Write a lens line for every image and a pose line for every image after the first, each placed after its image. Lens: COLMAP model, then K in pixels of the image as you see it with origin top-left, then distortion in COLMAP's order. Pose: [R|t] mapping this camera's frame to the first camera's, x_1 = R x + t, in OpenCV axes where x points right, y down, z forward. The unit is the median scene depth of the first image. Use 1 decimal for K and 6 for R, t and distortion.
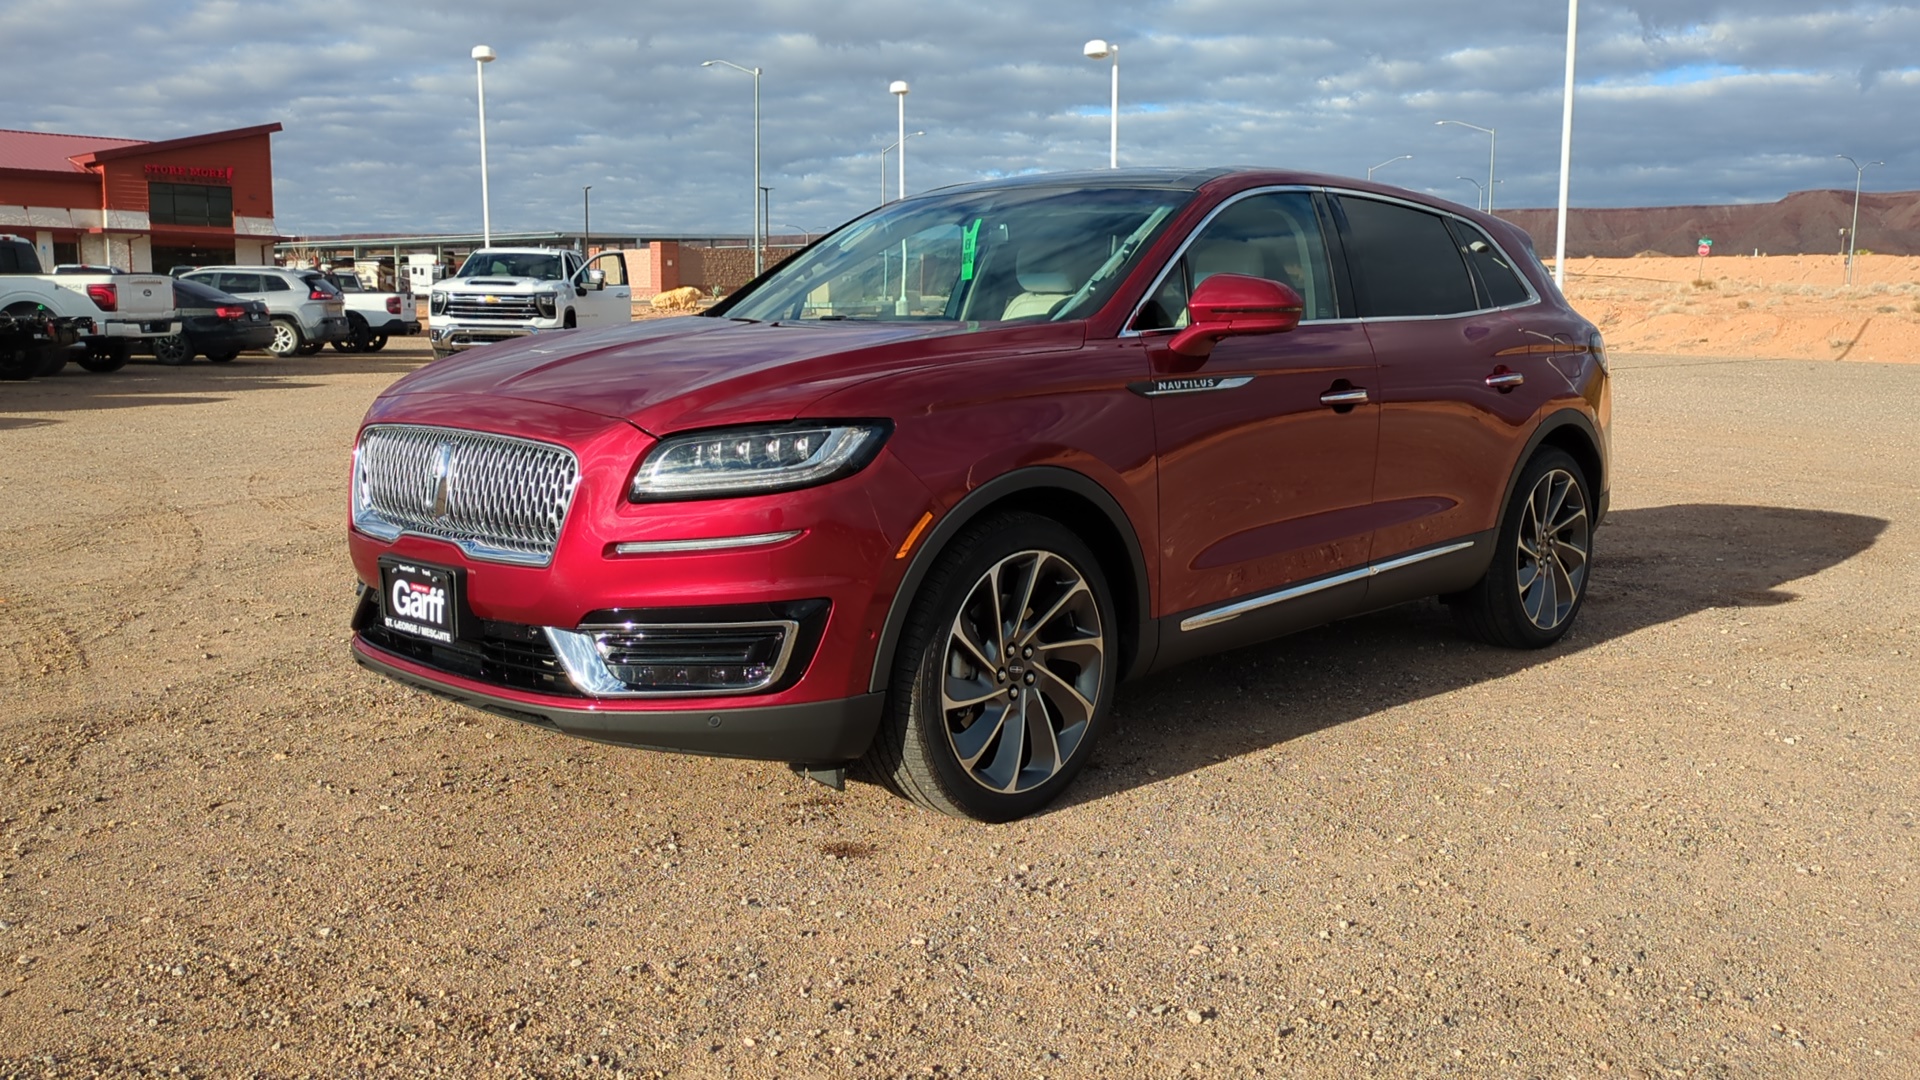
lens RADIAL K [[1637.6, 0, 975.0], [0, 1637.6, 547.5], [0, 0, 1]] dist [0.059786, -0.071332]
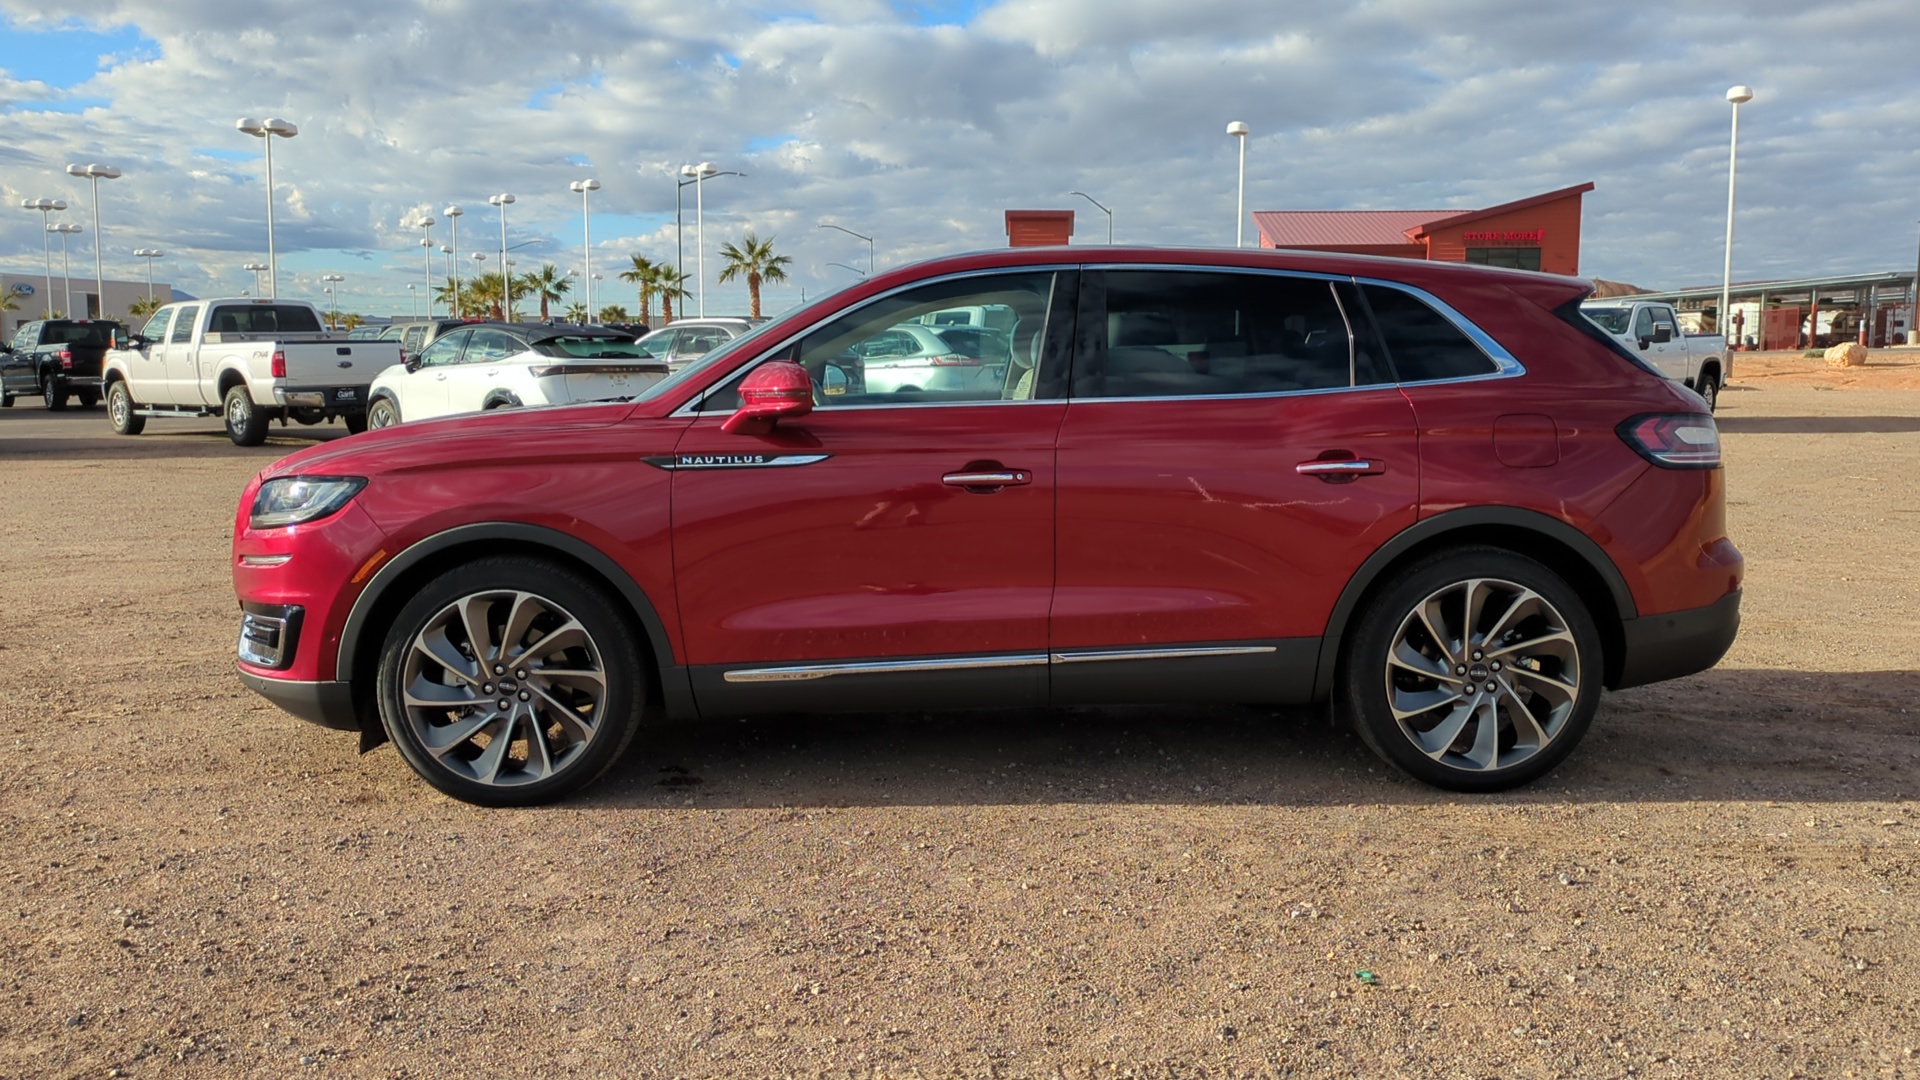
lens RADIAL K [[1637.6, 0, 963.2], [0, 1637.6, 549.7], [0, 0, 1]] dist [0.059786, -0.071332]
pose [[0.712200, 0.068102, -0.698666, 1.076131], [-0.089013, 0.996010, 0.006348, -0.063007], [0.696310, 0.057669, 0.715420, 0.333408]]
